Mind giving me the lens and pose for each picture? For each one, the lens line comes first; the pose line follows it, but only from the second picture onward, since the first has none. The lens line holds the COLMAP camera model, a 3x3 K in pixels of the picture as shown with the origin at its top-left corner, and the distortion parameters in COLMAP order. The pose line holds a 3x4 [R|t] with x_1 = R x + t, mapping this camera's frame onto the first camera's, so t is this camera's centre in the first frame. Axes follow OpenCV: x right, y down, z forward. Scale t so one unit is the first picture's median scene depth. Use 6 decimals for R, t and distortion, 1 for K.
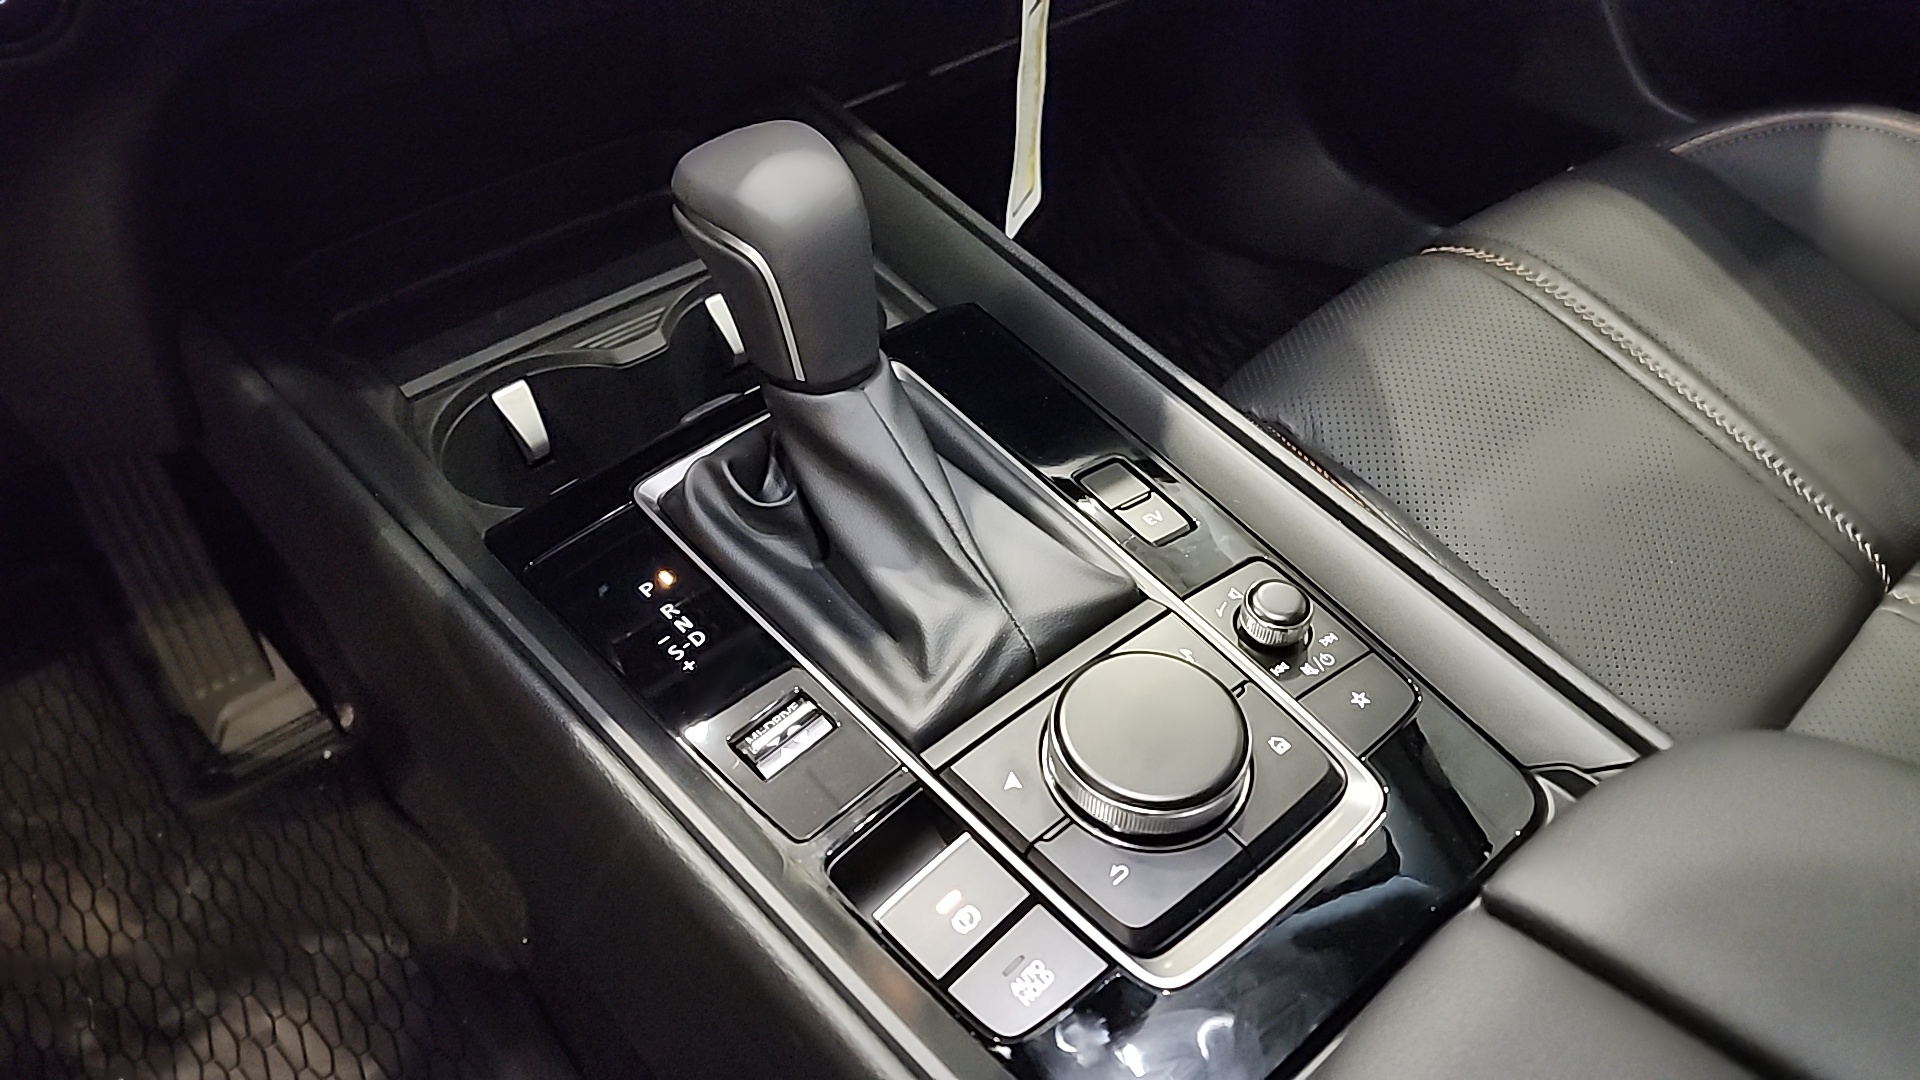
lens RADIAL K [[1274.0, 0, 945.4], [0, 1274.0, 543.1], [0, 0, 1]] dist [0.070101, -0.055742]
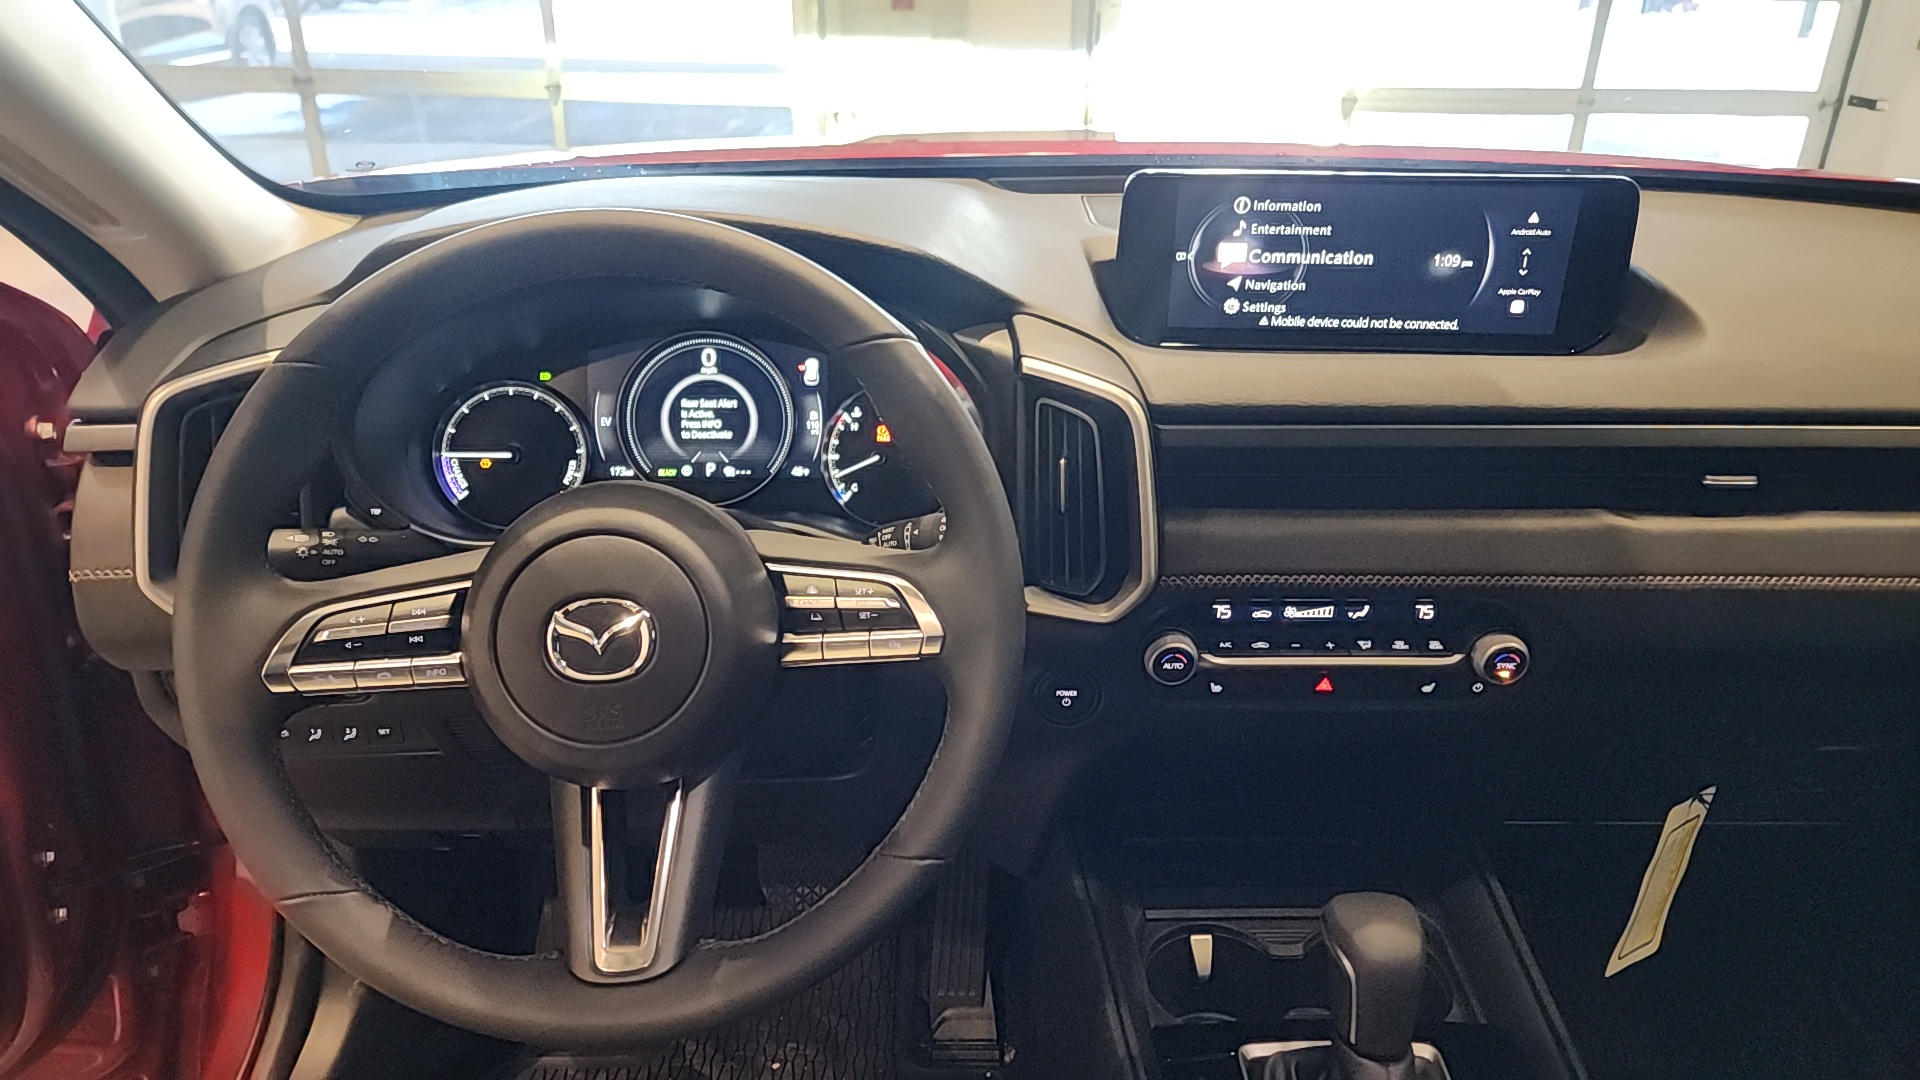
lens RADIAL K [[1274.0, 0, 961.8], [0, 1274.0, 530.1], [0, 0, 1]] dist [0.070101, -0.055742]
pose [[0.787319, 0.288065, -0.545113, 0.160914], [-0.453770, 0.869294, -0.196011, -0.108218], [0.417399, 0.401679, 0.815127, -0.658738]]
